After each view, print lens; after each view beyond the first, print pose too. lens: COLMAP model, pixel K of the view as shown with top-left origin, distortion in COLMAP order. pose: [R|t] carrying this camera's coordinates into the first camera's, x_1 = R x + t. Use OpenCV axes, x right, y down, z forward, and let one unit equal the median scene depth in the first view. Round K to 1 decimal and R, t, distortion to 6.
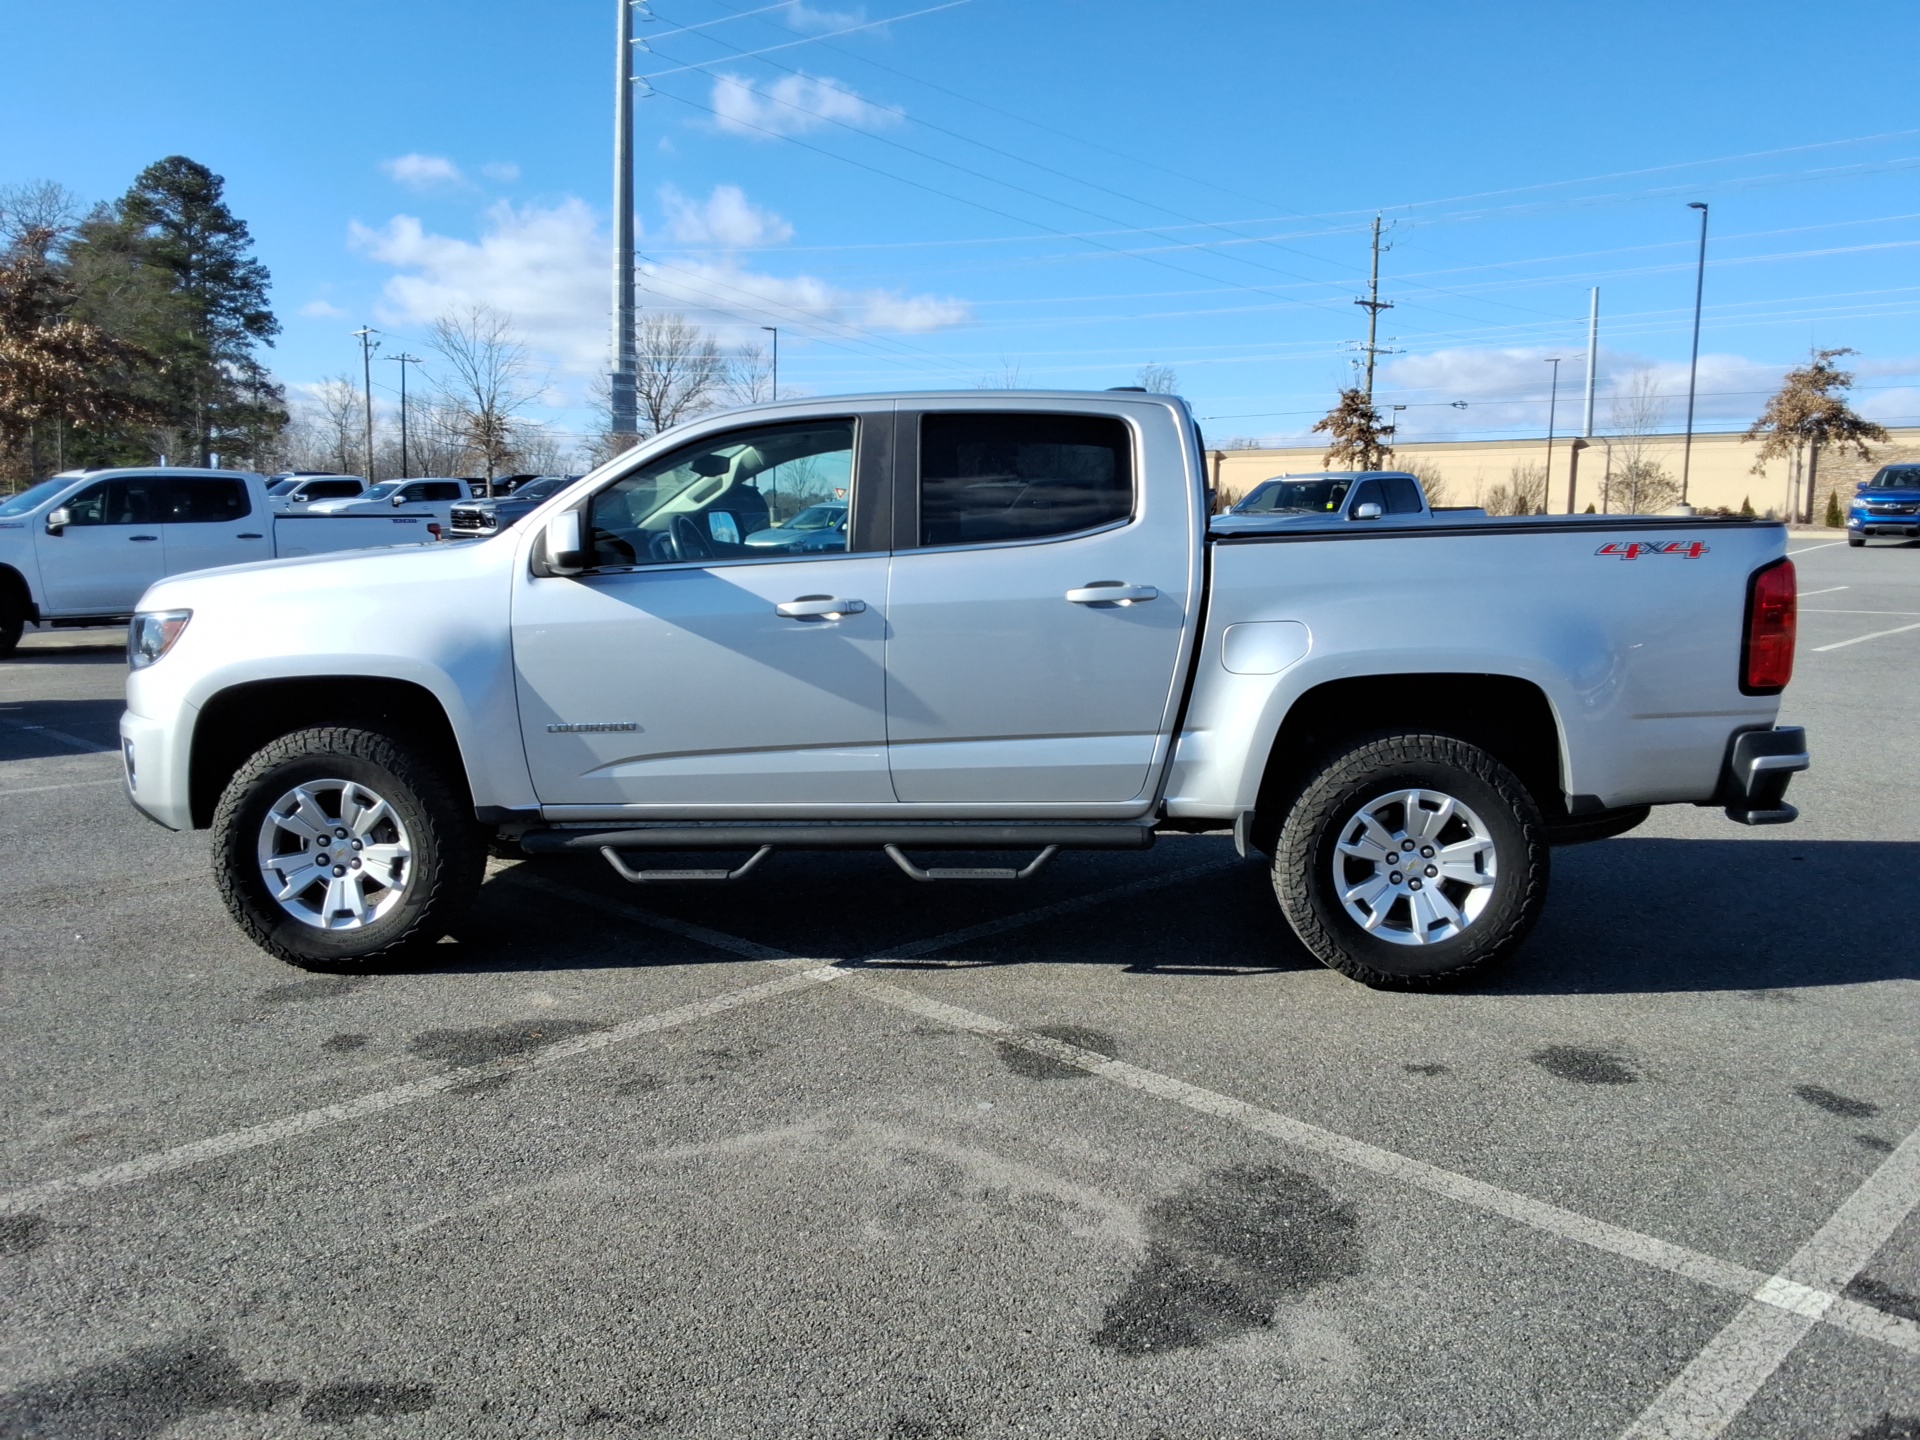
lens RADIAL K [[1535.6, 0, 975.6], [0, 1535.6, 702.5], [0, 0, 1]] dist [0.123921, -0.193625]
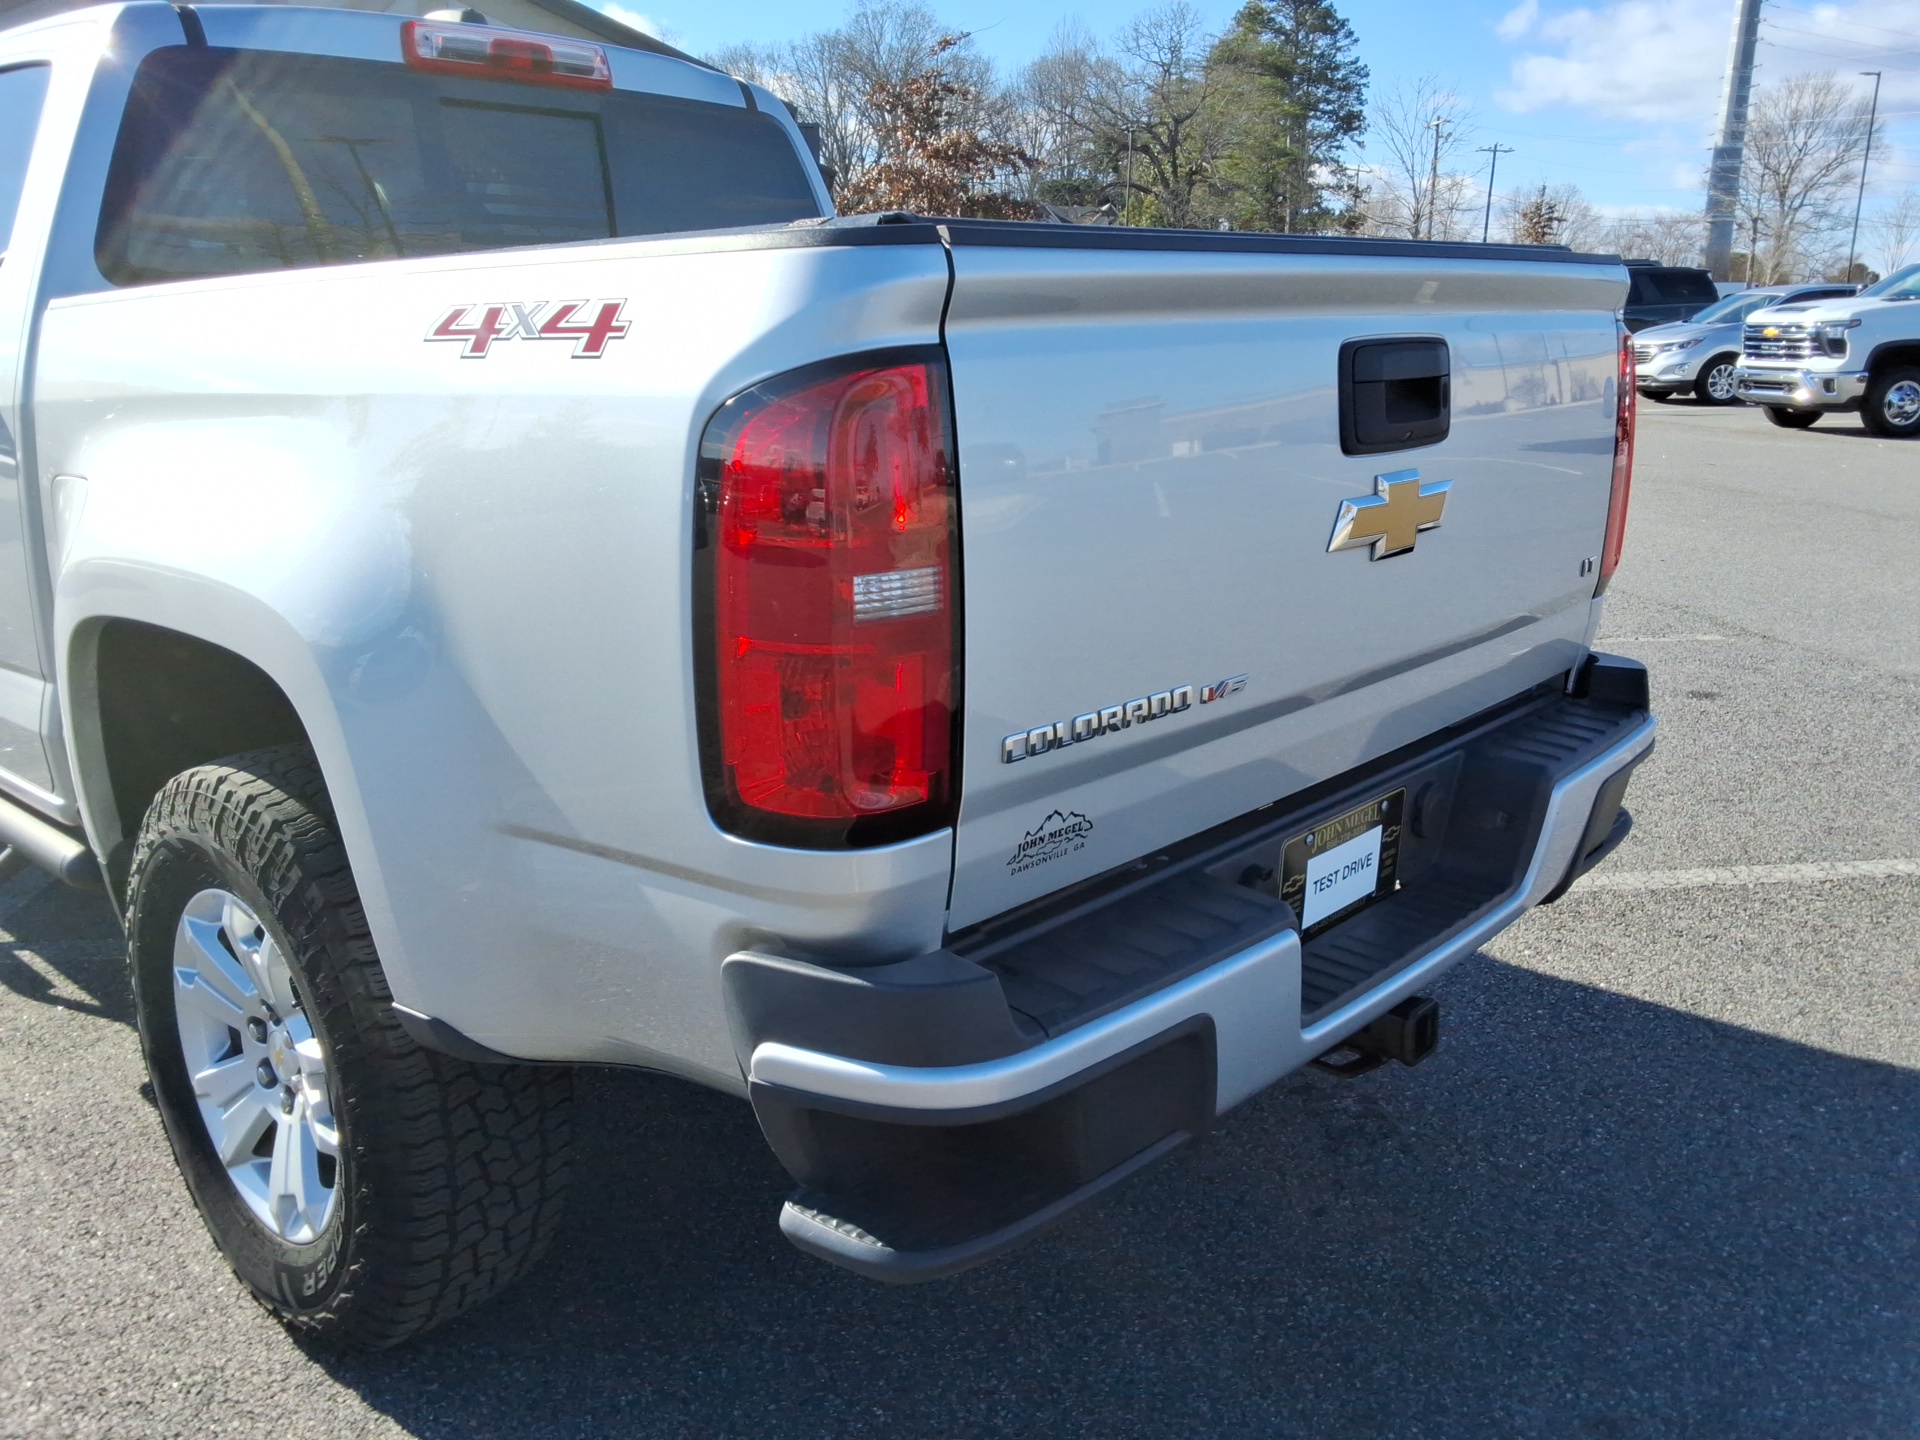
lens RADIAL K [[1527.6, 0, 971.8], [0, 1527.6, 701.2], [0, 0, 1]] dist [0.135451, -0.218829]
pose [[0.775179, 0.149790, -0.613726, 0.656608], [-0.073608, 0.986282, 0.147746, -0.070569], [0.627438, -0.069354, 0.775571, 0.751098]]
